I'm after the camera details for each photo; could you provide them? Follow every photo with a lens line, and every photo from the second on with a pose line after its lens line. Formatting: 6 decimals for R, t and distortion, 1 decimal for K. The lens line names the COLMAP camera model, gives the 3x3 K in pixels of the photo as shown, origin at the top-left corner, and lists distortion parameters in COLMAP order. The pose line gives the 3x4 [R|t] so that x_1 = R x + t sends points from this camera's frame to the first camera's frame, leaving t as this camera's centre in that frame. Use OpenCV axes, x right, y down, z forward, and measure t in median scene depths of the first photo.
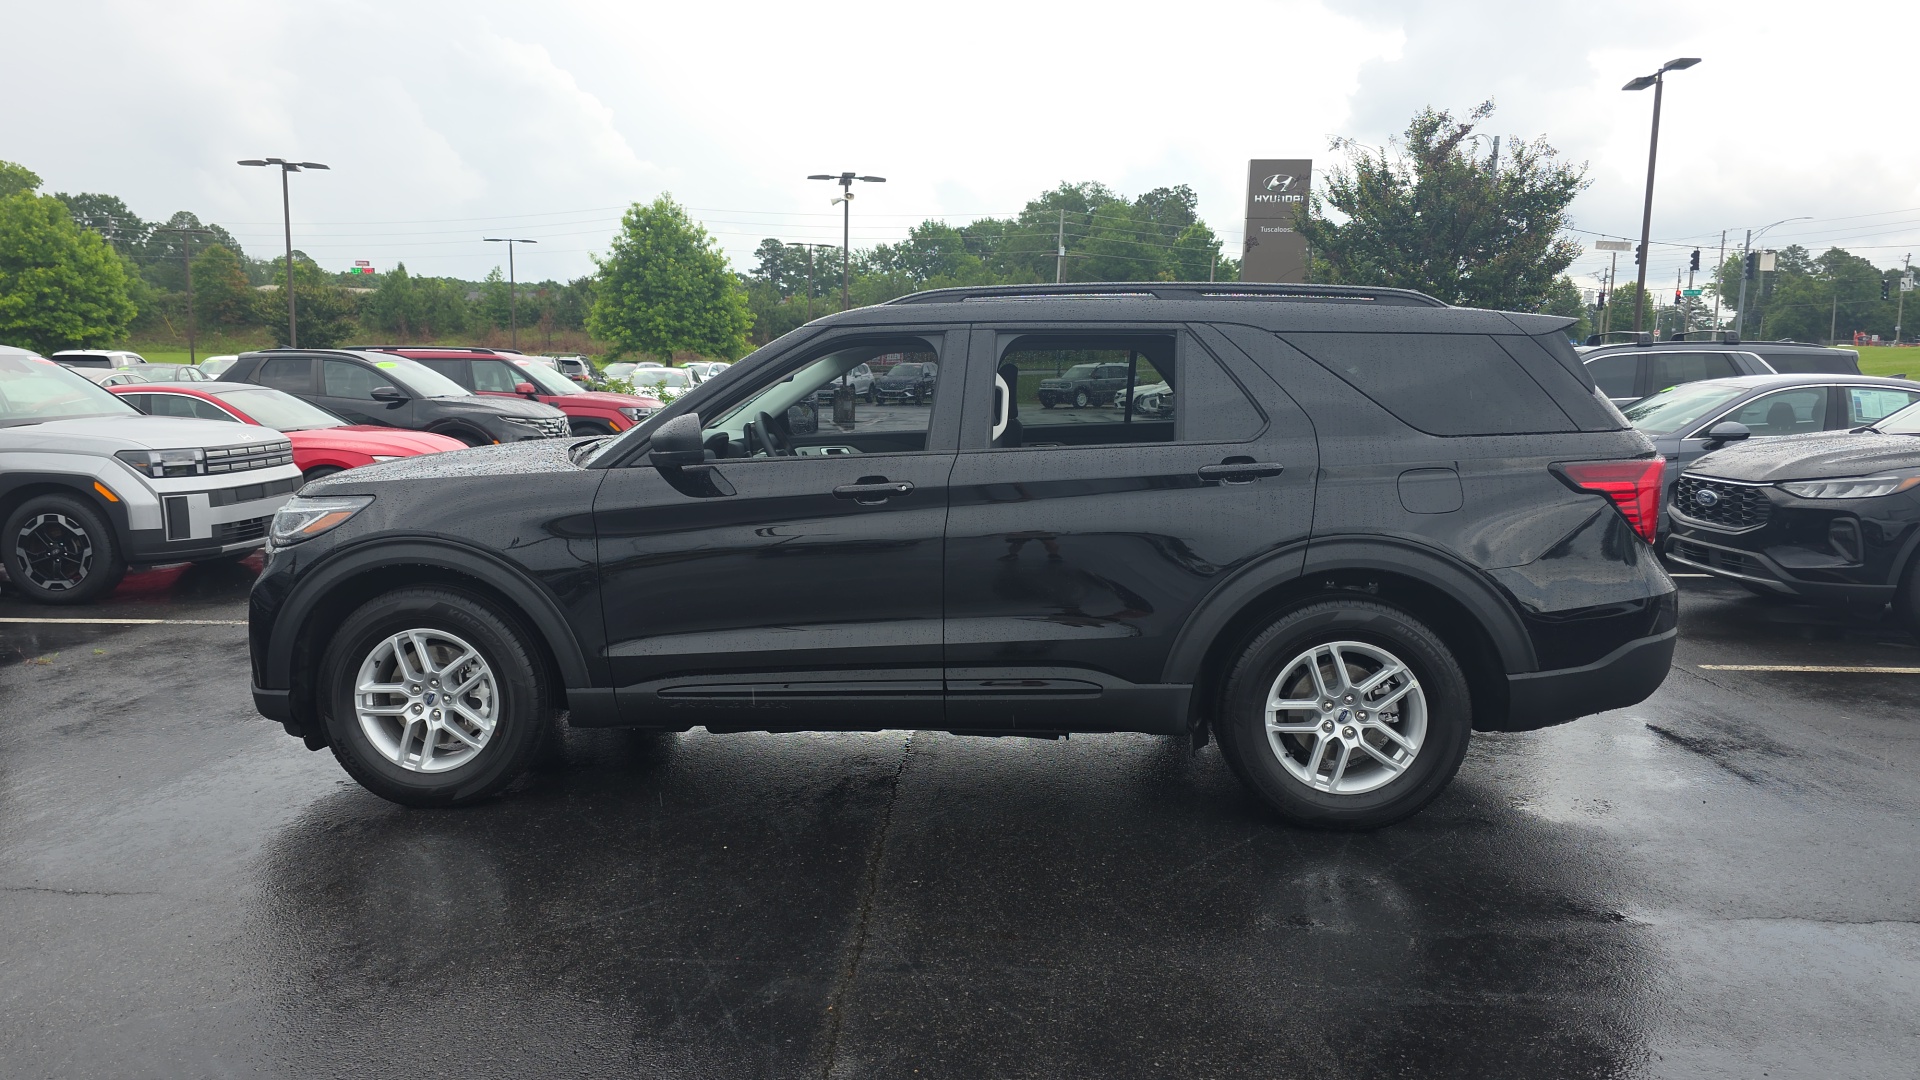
lens RADIAL K [[1296.9, 0, 960.0], [0, 1296.9, 540.0], [0, 0, 1]] dist [0.050667, -0.050506]
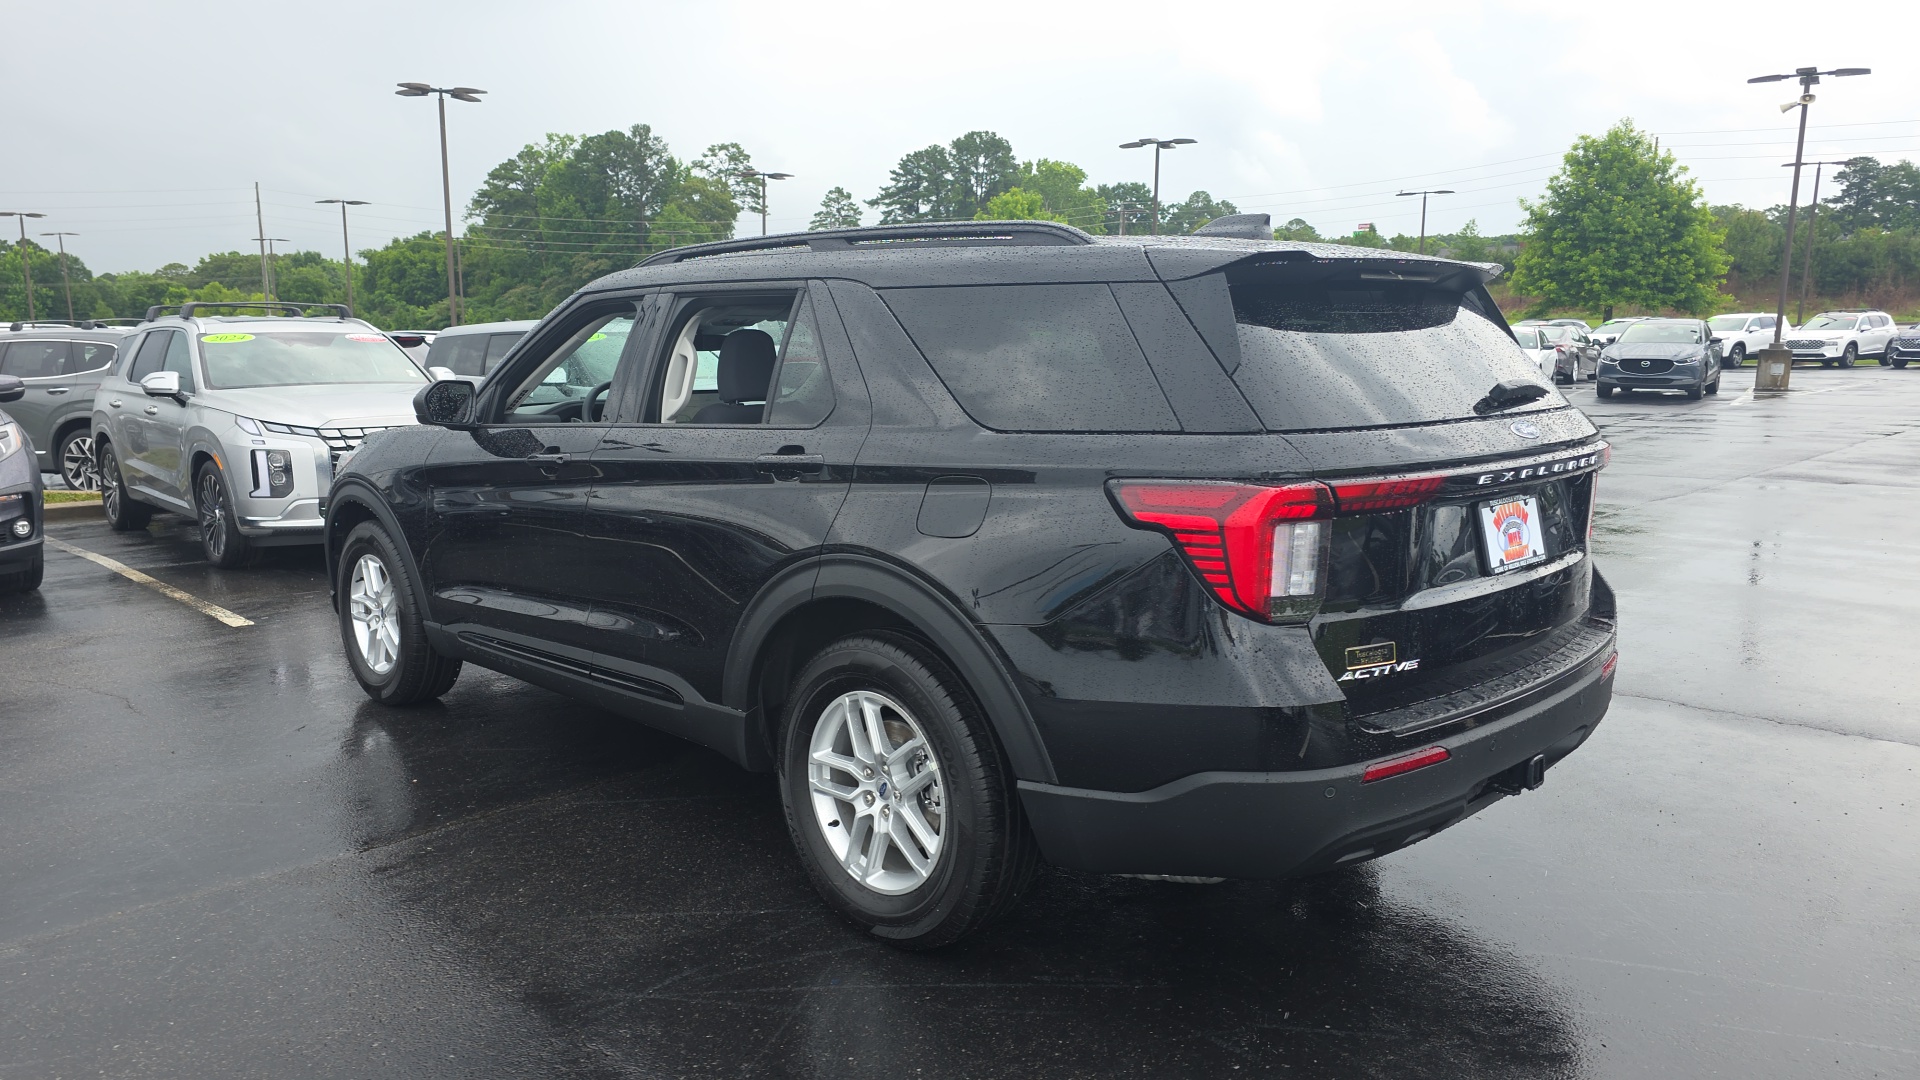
lens RADIAL K [[1367.6, 0, 962.0], [0, 1367.6, 556.7], [0, 0, 1]] dist [0.007987, -0.033627]
pose [[0.716574, 0.096146, -0.690852, 0.111570], [-0.072207, 0.995358, 0.063629, -0.007227], [0.693763, 0.004289, 0.720190, 0.058205]]
